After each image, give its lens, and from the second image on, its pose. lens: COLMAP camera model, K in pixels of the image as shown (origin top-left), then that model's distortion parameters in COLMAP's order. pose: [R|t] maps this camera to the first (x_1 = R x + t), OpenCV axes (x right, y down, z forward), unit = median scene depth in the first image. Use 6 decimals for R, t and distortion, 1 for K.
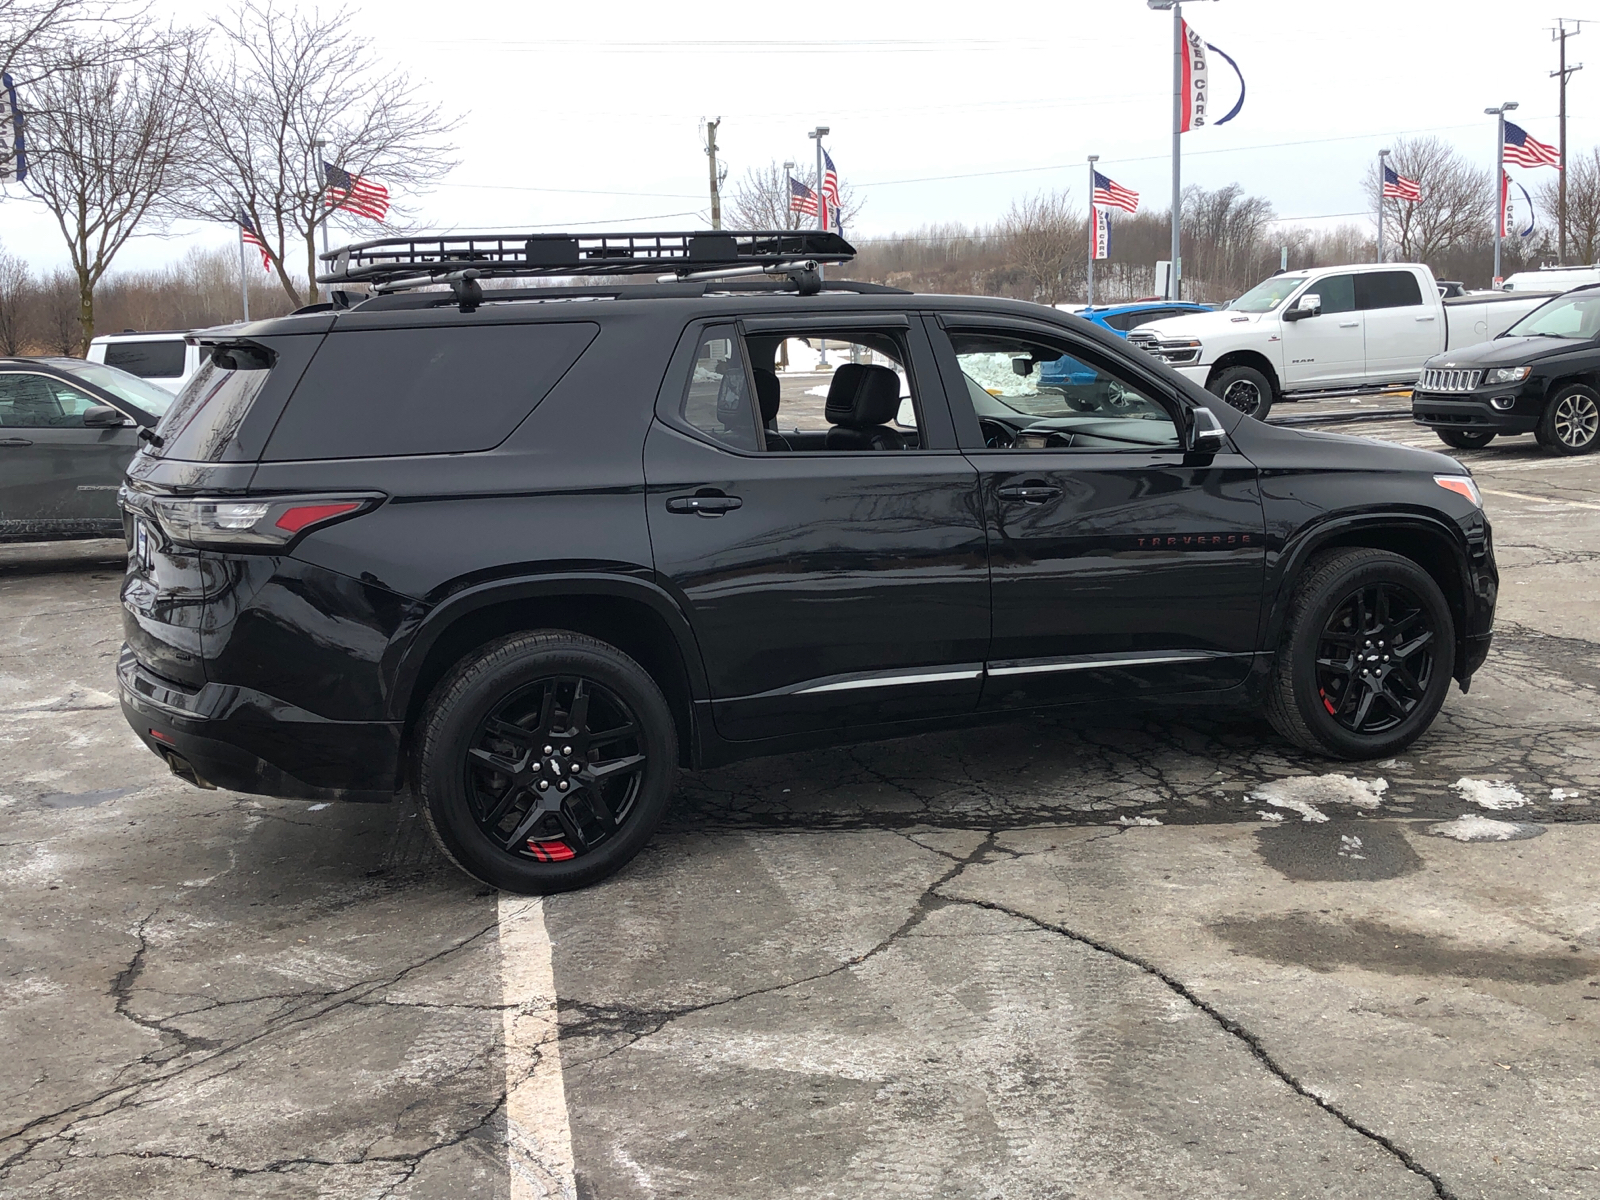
lens RADIAL K [[1828.8, 0, 791.0], [0, 1828.8, 526.2], [0, 0, 1]] dist [0.137328, -0.414805]
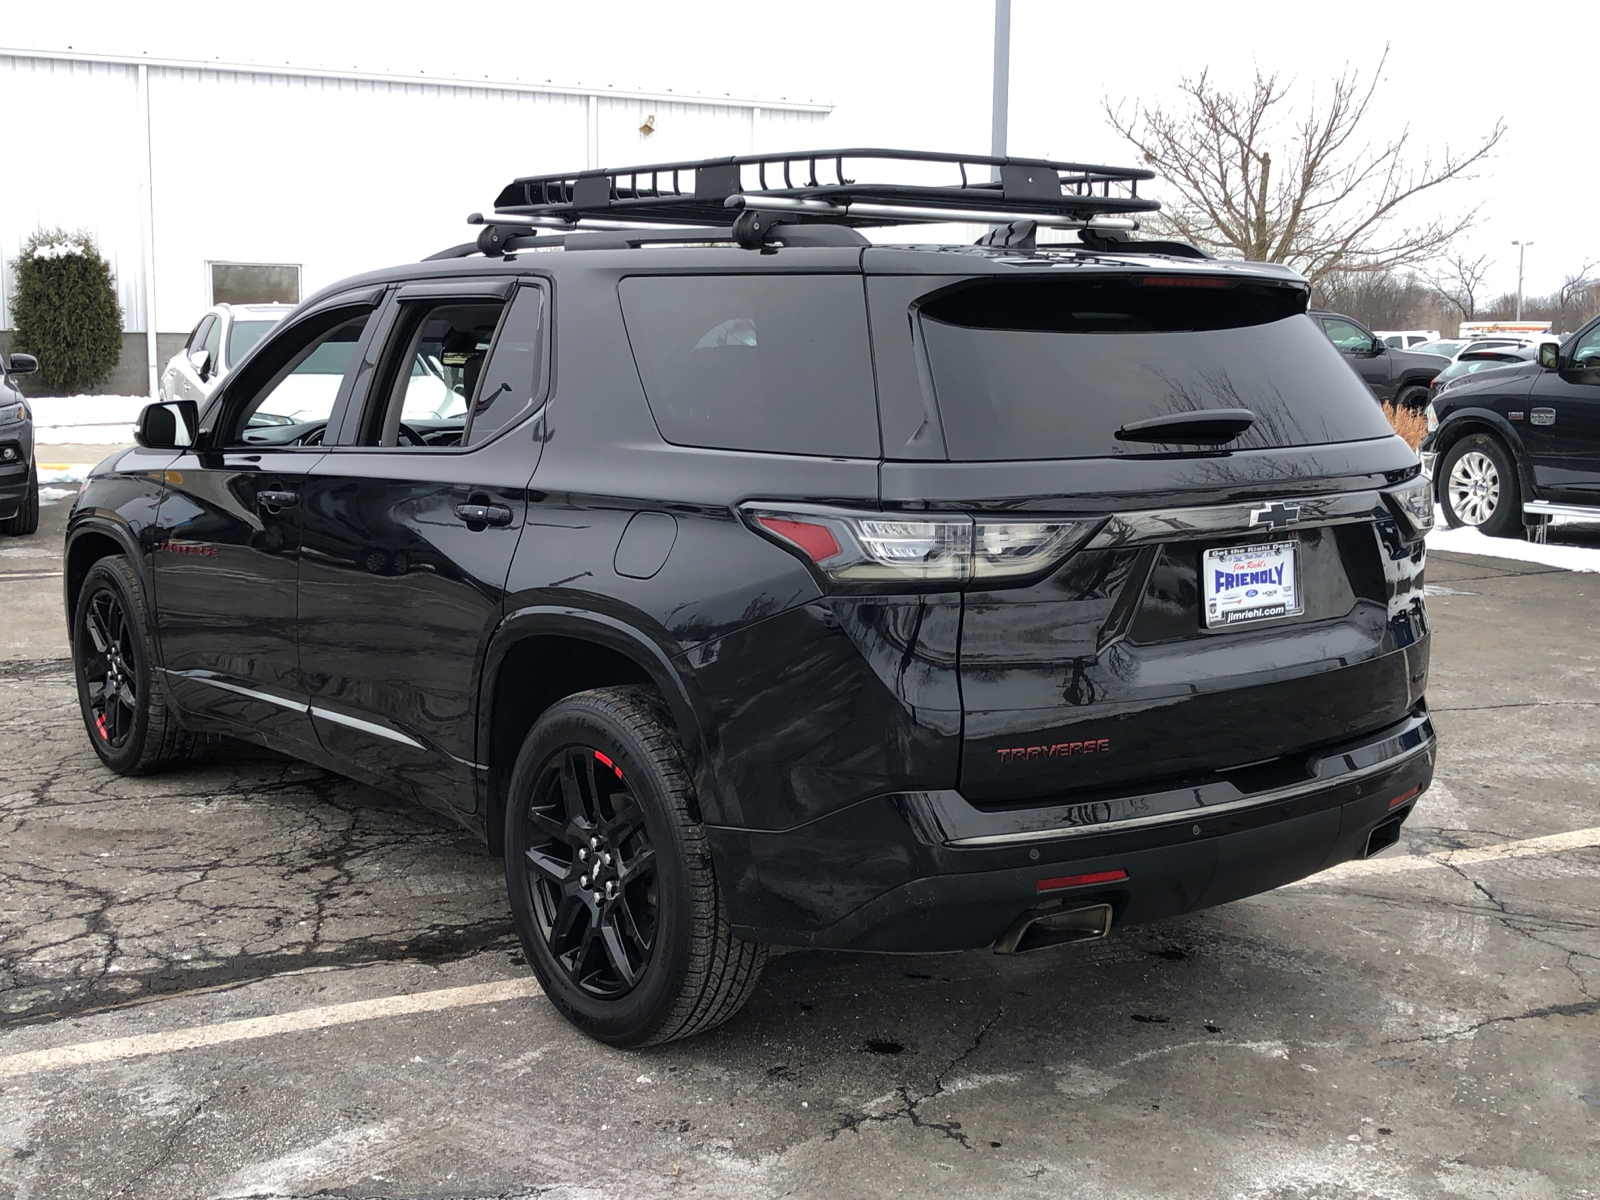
lens RADIAL K [[1838.5, 0, 793.7], [0, 1838.5, 520.8], [0, 0, 1]] dist [0.104920, -0.295329]
pose [[-0.242505, -0.064888, 0.967978, -1.075341], [0.109480, 0.989557, 0.093763, -0.106371], [-0.963953, 0.128713, -0.232869, 1.486801]]
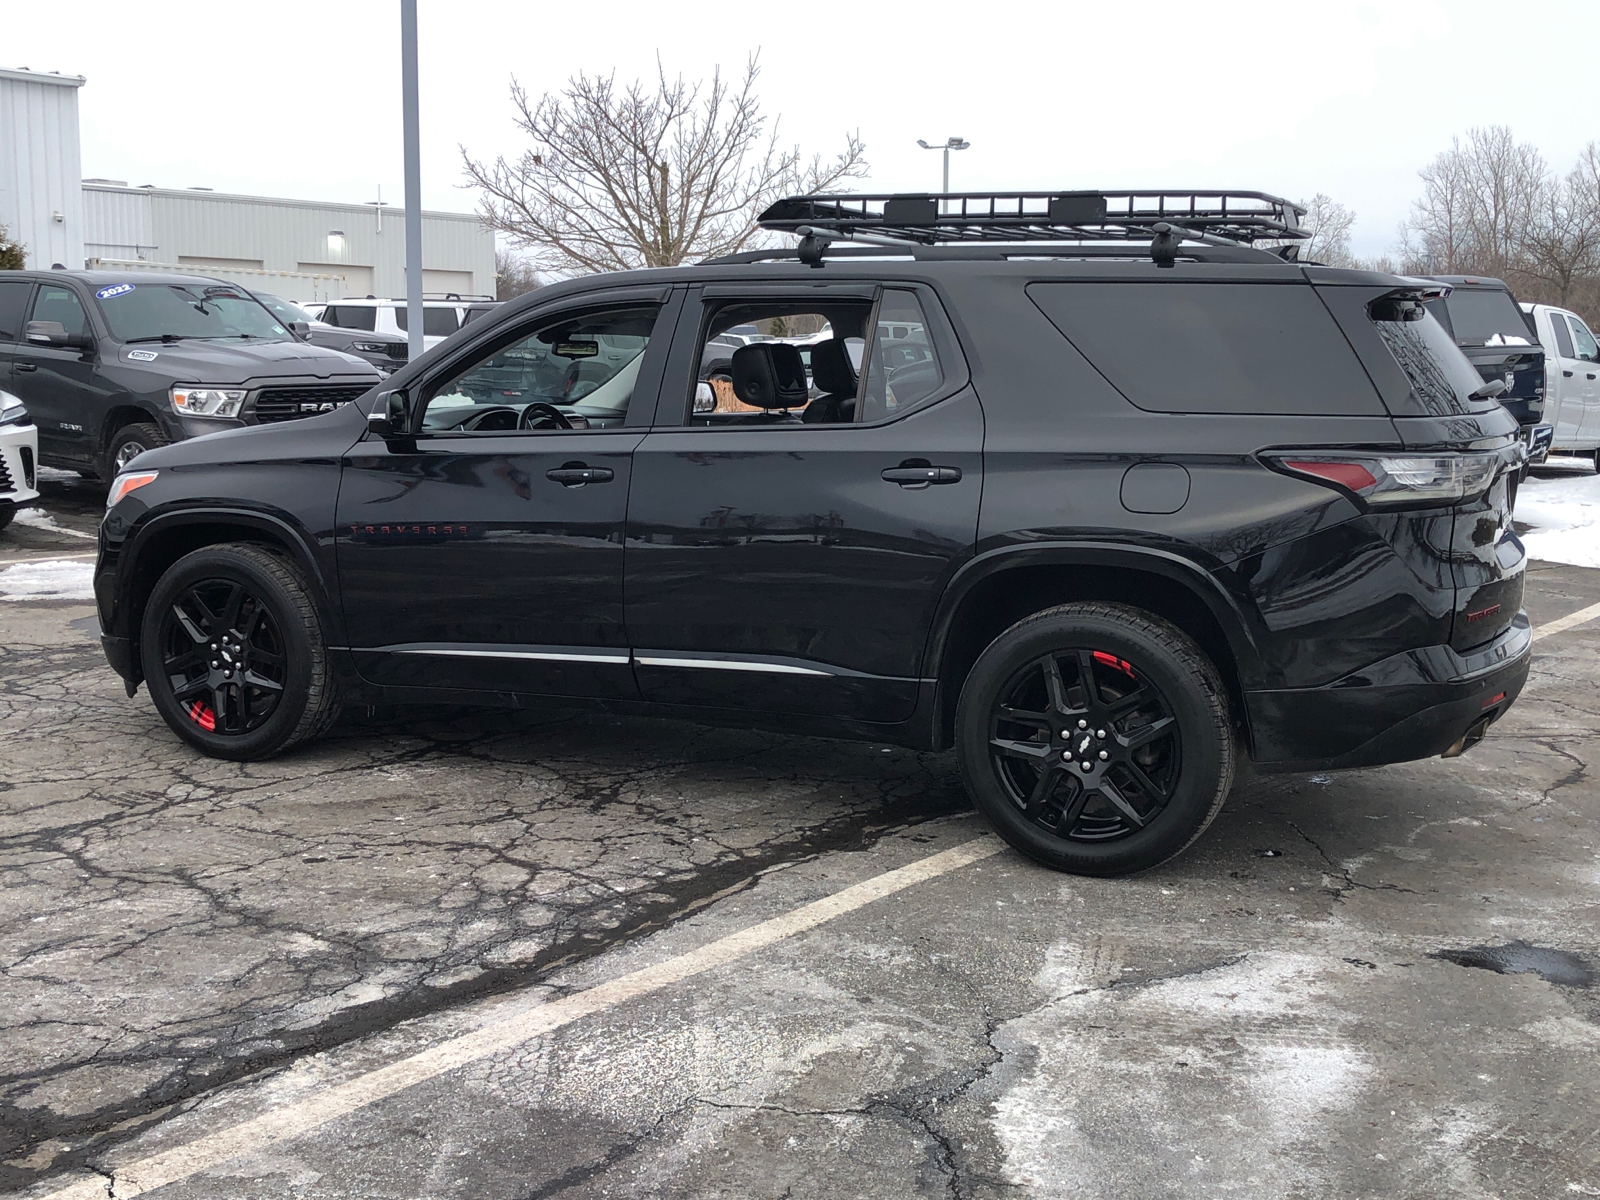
lens RADIAL K [[1828.8, 0, 791.0], [0, 1828.8, 526.2], [0, 0, 1]] dist [0.137328, -0.414805]
pose [[-0.654562, -0.051467, 0.754254, -0.950745], [0.096936, 0.983731, 0.151249, -0.181612], [-0.749768, 0.172117, -0.638925, 2.157150]]
